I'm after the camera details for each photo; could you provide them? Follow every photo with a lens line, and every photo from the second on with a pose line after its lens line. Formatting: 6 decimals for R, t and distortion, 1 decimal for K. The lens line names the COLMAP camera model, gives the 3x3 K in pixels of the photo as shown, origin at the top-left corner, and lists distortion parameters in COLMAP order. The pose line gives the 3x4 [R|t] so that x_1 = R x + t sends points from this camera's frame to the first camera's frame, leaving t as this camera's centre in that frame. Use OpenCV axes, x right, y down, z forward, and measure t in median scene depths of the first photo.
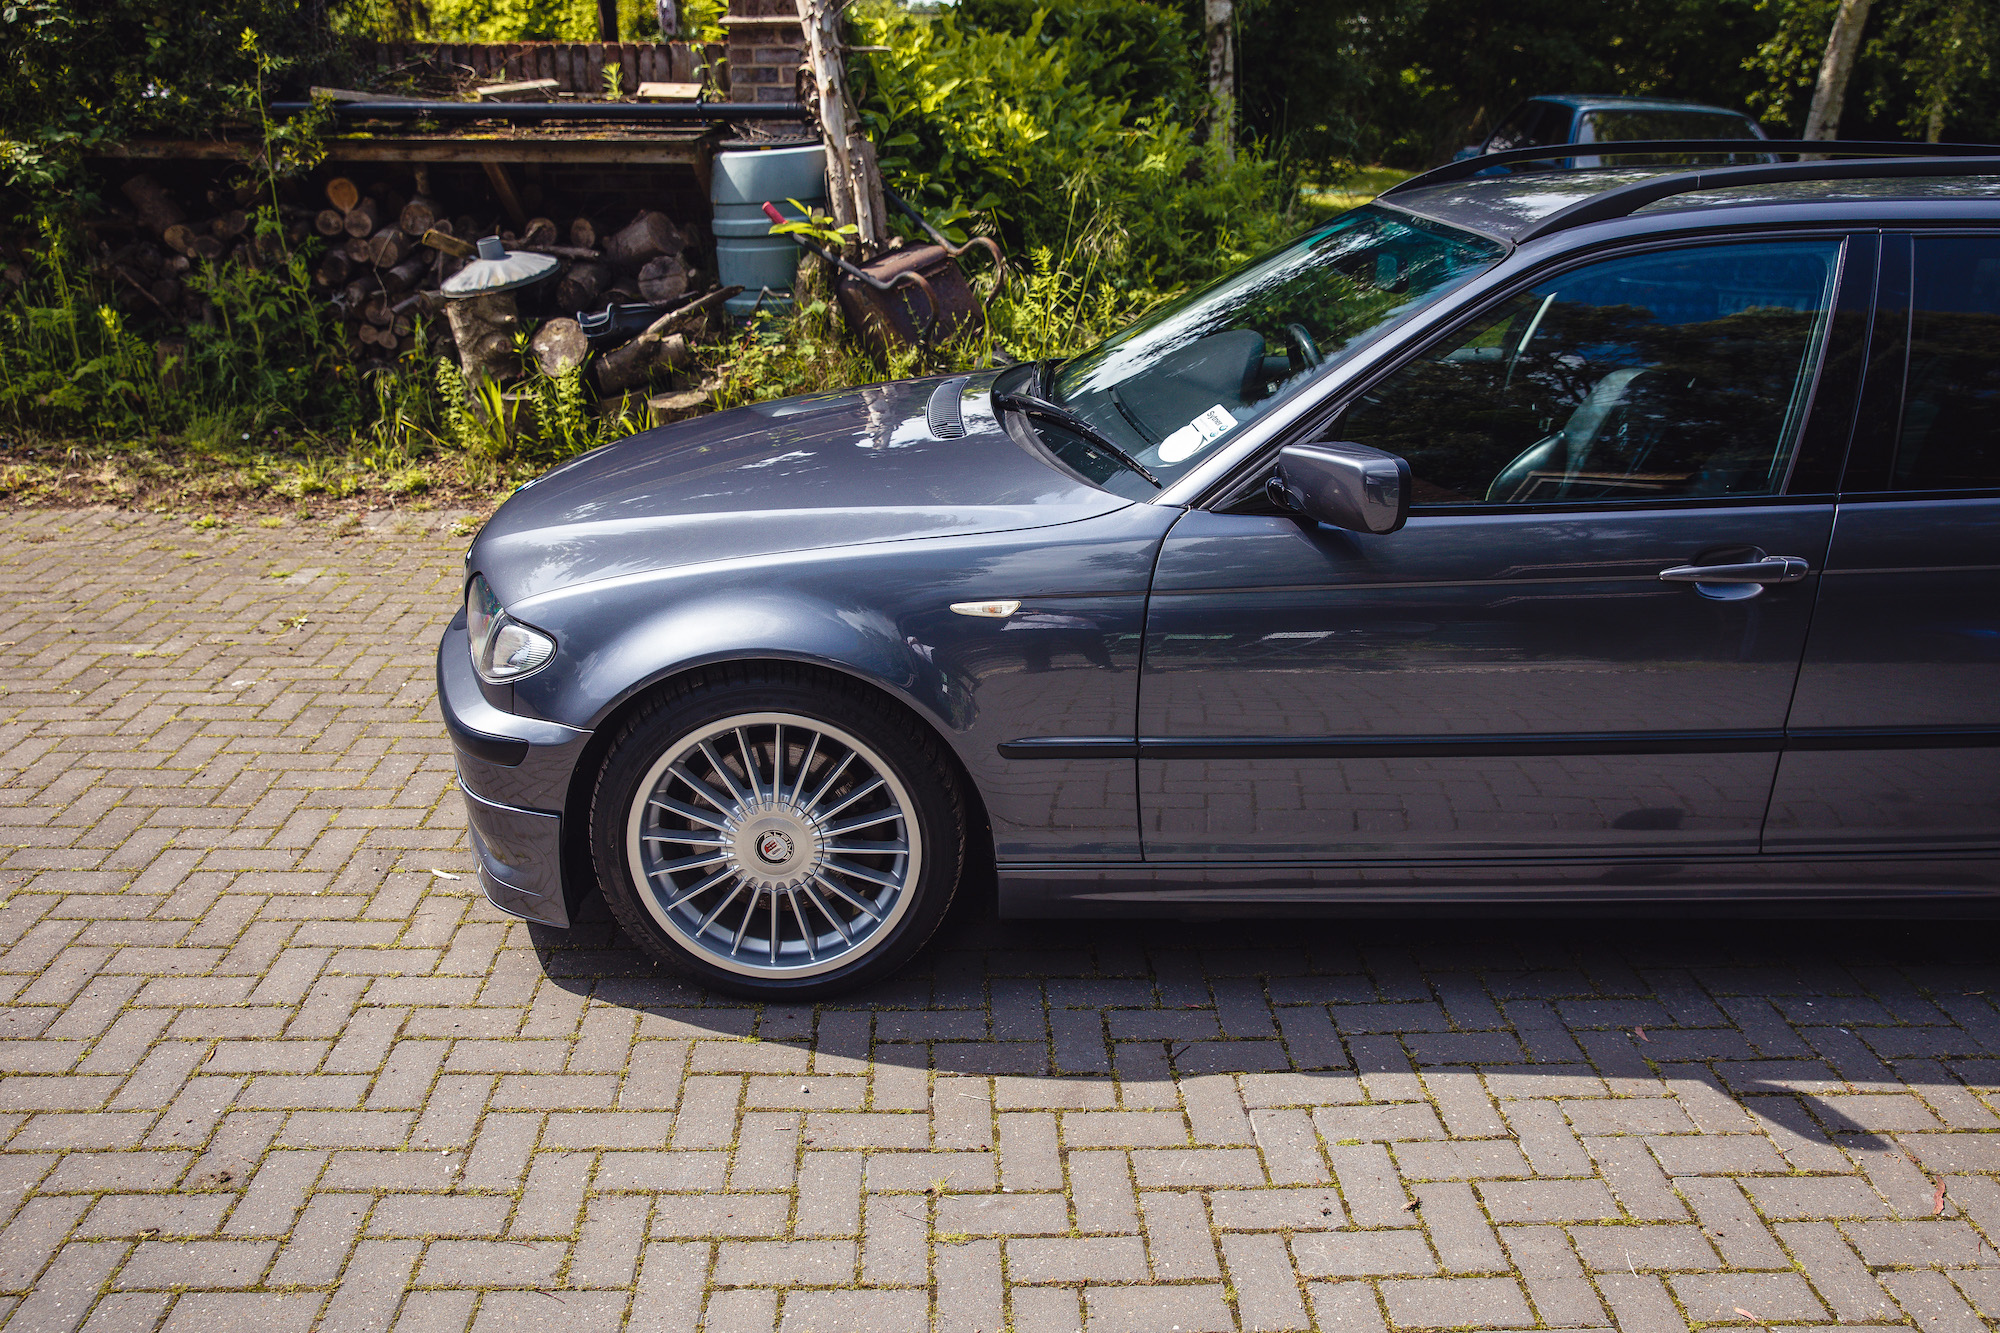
lens RADIAL K [[1622.3, 0, 1000.0], [0, 1622.3, 666.5], [0, 0, 1]] dist [-0.091912, 0.104444]
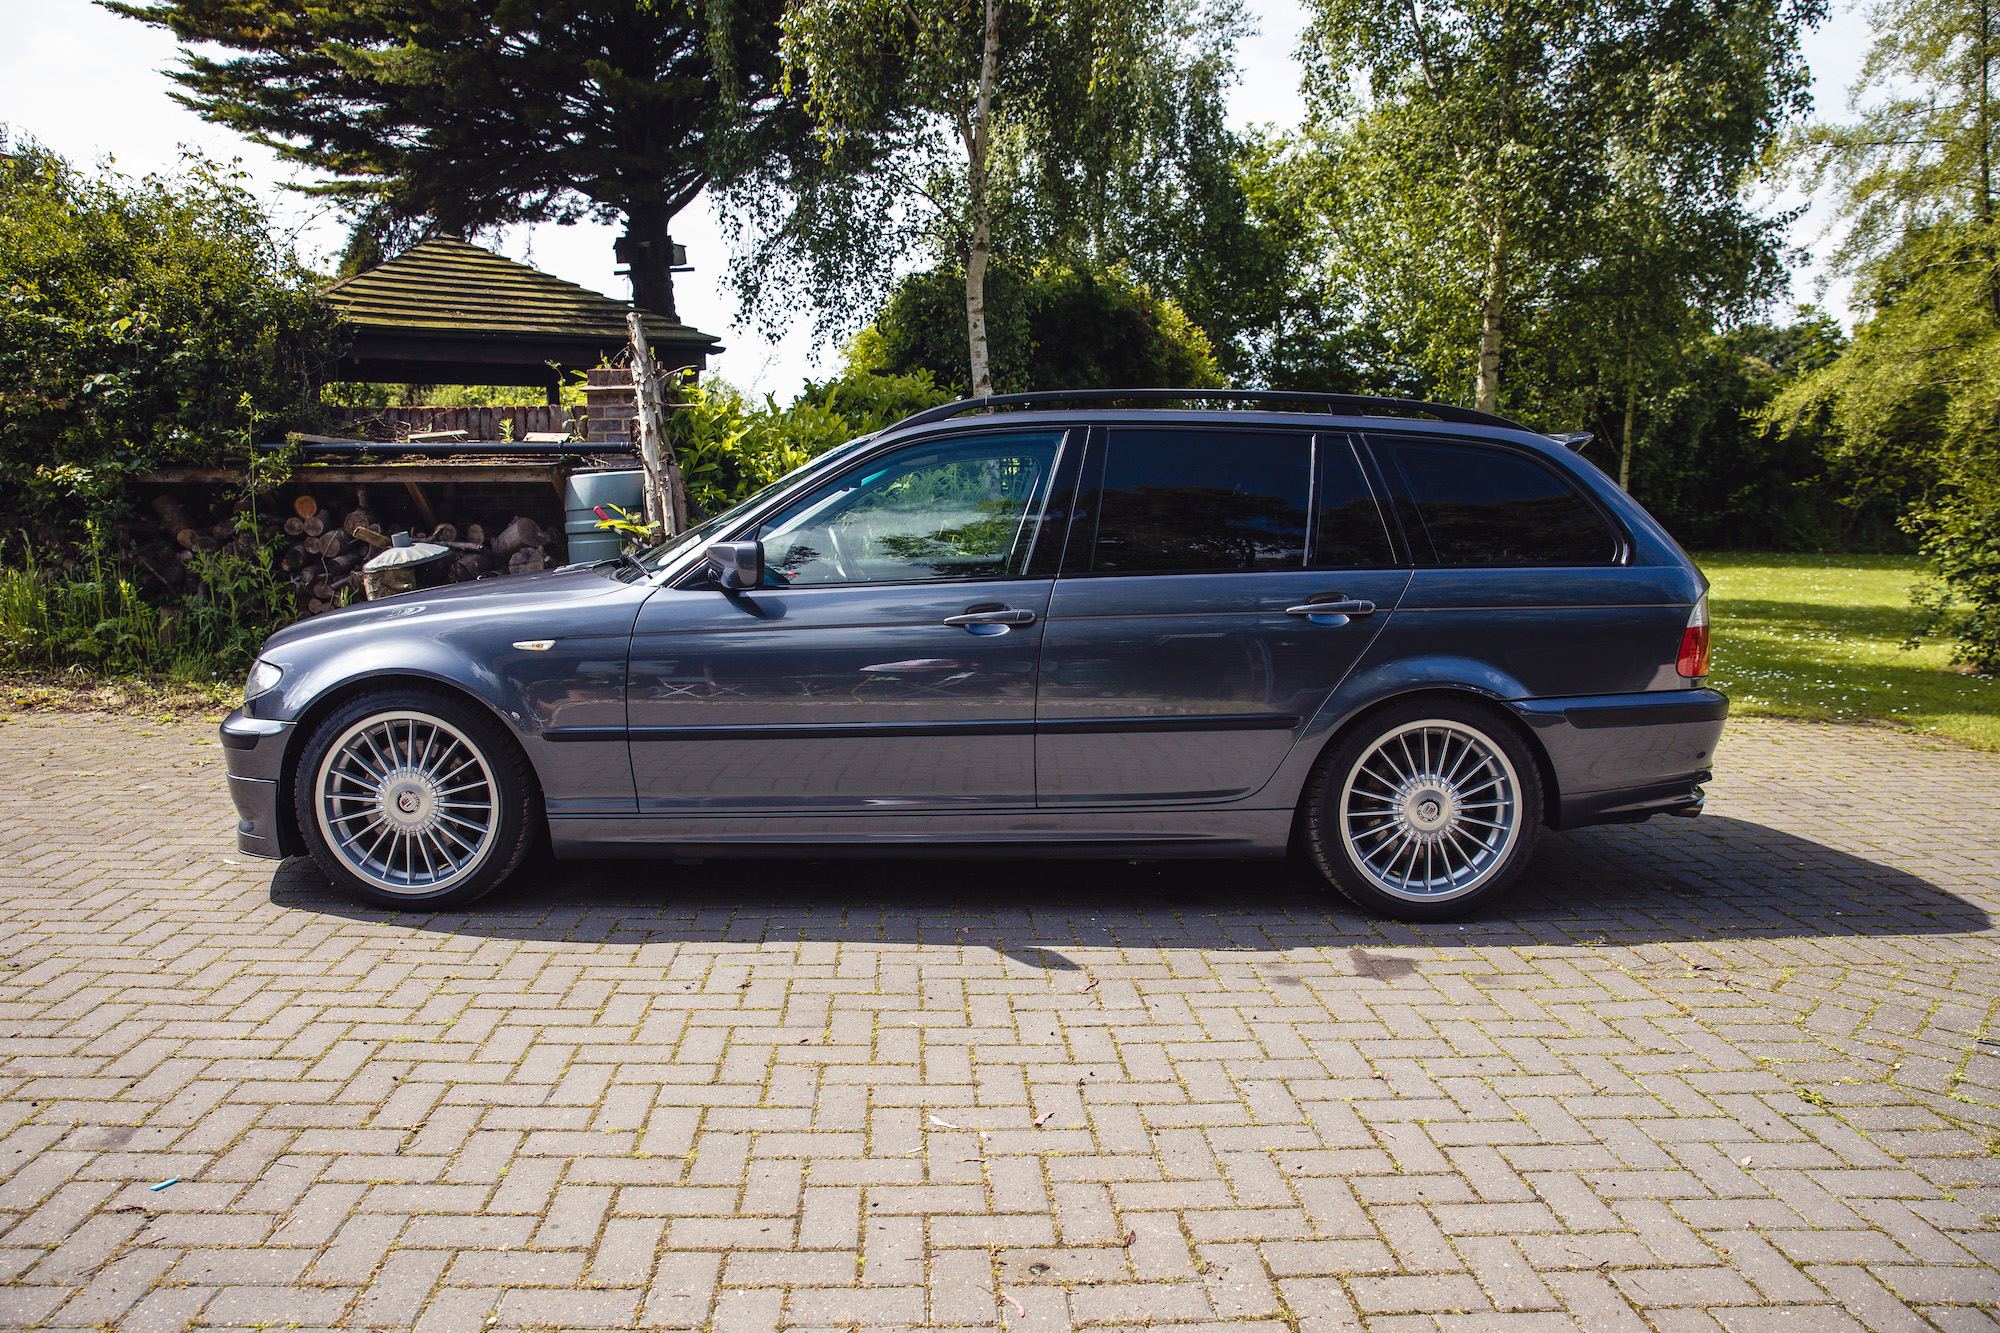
lens RADIAL K [[1427.9, 0, 1000.0], [0, 1427.9, 666.5], [0, 0, 1]] dist [-0.105901, 0.069034]
pose [[0.999897, -0.005284, 0.013344, 0.184361], [0.008254, 0.972337, -0.233435, 0.134006], [-0.011742, 0.233521, 0.972281, -0.164060]]
